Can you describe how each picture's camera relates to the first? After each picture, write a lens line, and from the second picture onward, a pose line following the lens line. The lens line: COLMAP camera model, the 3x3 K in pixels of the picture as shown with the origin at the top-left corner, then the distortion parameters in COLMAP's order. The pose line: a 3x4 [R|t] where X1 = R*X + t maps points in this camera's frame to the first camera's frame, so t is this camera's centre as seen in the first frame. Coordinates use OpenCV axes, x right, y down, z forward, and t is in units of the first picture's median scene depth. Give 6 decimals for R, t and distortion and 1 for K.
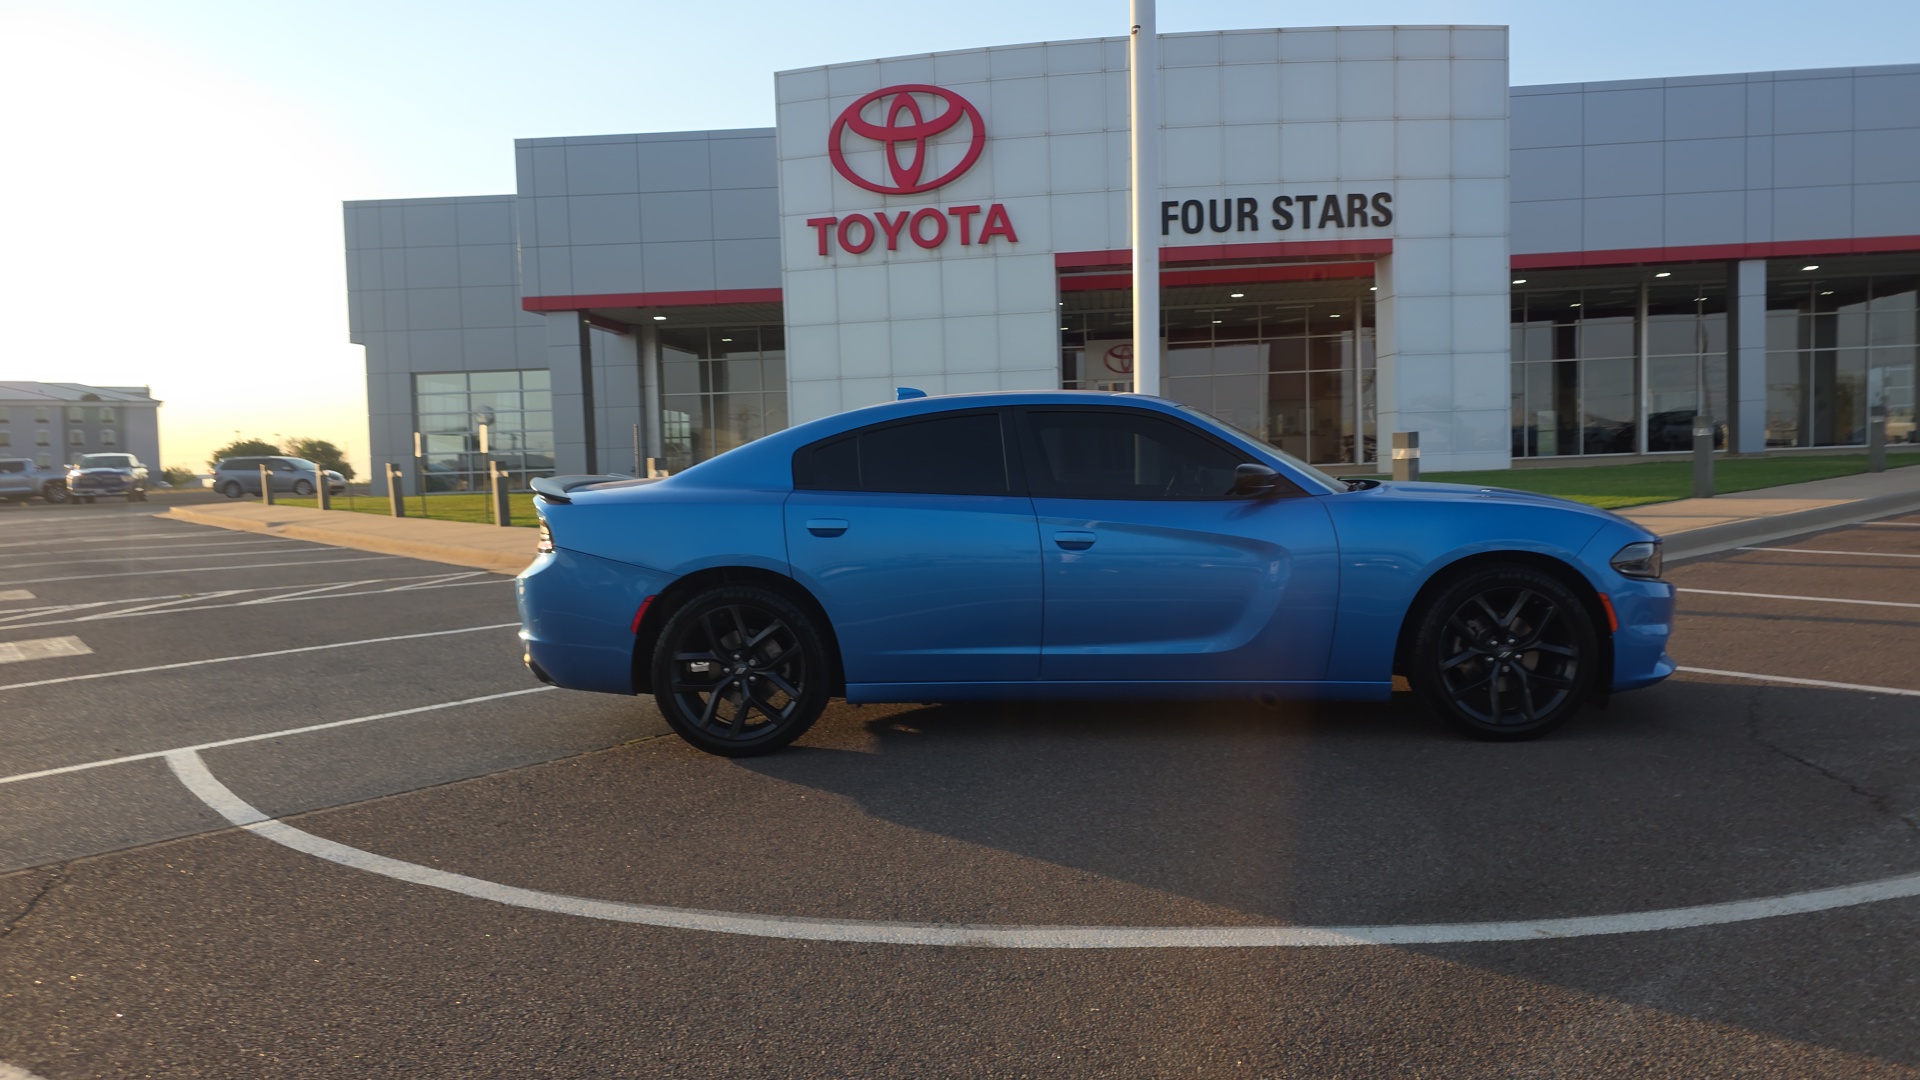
lens RADIAL K [[1304.4, 0, 1028.6], [0, 1304.4, 544.3], [0, 0, 1]] dist [0.056804, -0.059441]
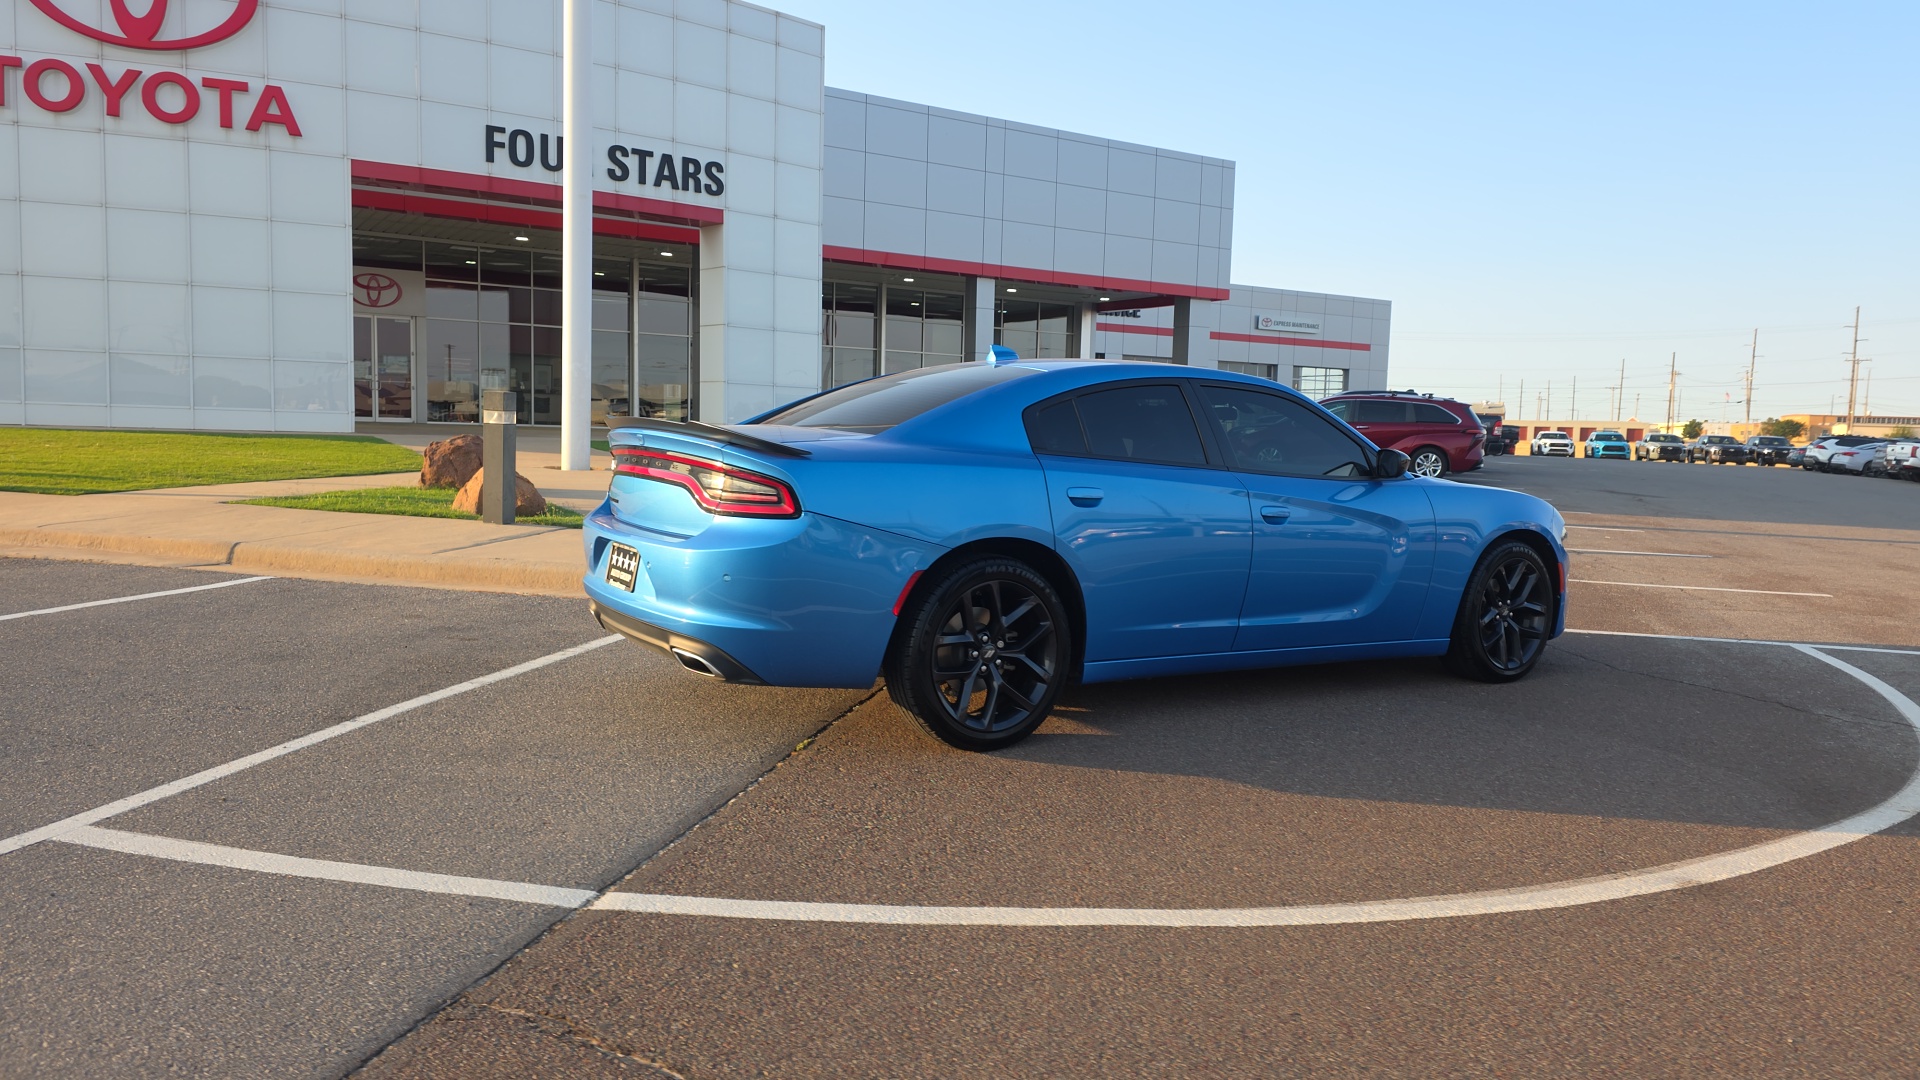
lens RADIAL K [[1304.4, 0, 993.2], [0, 1304.4, 533.5], [0, 0, 1]] dist [0.056804, -0.059441]
pose [[0.800456, 0.012448, 0.599263, -0.156653], [-0.023102, 0.999682, 0.010093, 0.001283], [-0.598947, -0.021923, 0.800489, 0.062438]]
